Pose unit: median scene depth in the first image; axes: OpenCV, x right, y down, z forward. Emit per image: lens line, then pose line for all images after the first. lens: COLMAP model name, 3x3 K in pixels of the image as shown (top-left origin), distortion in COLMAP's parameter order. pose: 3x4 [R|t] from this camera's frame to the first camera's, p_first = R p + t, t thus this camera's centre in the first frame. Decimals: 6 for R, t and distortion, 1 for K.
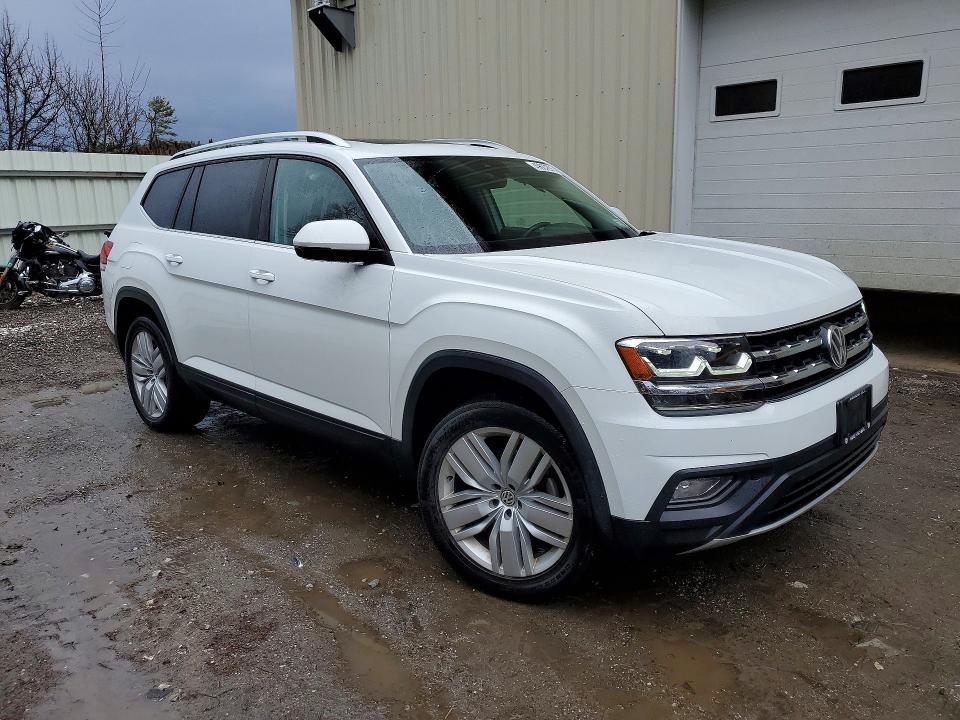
lens RADIAL K [[733.7, 0, 483.2], [0, 733.7, 354.8], [0, 0, 1]] dist [0.029616, -0.021523]
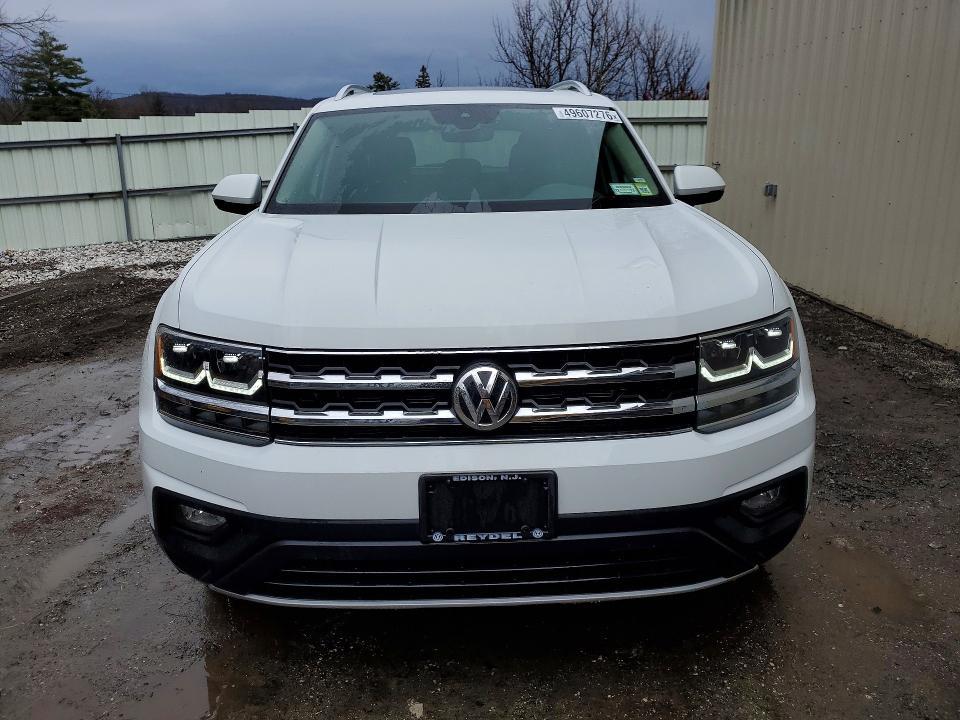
lens RADIAL K [[733.7, 0, 479.5], [0, 733.7, 362.1], [0, 0, 1]] dist [0.029616, -0.021523]
pose [[0.714161, 0.197625, -0.671505, 0.633855], [-0.141551, 0.980271, 0.137953, -0.091607], [0.685520, -0.003468, 0.728045, 0.371193]]
